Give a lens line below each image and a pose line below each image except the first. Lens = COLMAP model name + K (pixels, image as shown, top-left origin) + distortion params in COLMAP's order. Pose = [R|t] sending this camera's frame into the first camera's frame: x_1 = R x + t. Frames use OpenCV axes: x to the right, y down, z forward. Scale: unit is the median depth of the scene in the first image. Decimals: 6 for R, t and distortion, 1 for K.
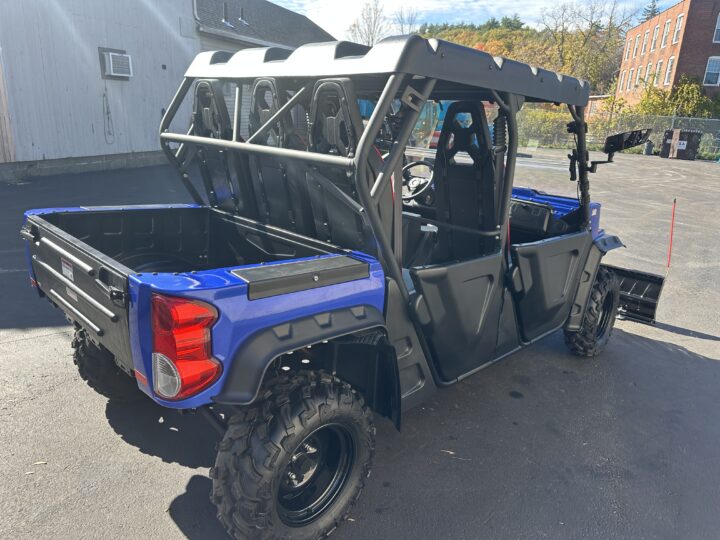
lens RADIAL K [[514.8, 0, 360.5], [0, 514.8, 267.1], [0, 0, 1]] dist [0.010937, -0.003729]
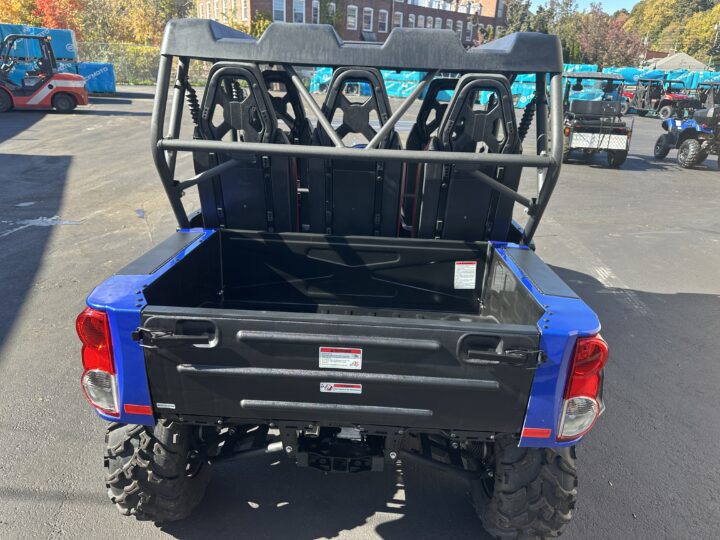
lens RADIAL K [[514.8, 0, 358.2], [0, 514.8, 266.7], [0, 0, 1]] dist [0.010937, -0.003729]
pose [[0.719477, -0.272171, 0.638965, -0.690499], [0.193430, 0.962139, 0.192026, -0.181632], [-0.667037, -0.014563, 0.744882, 0.312496]]
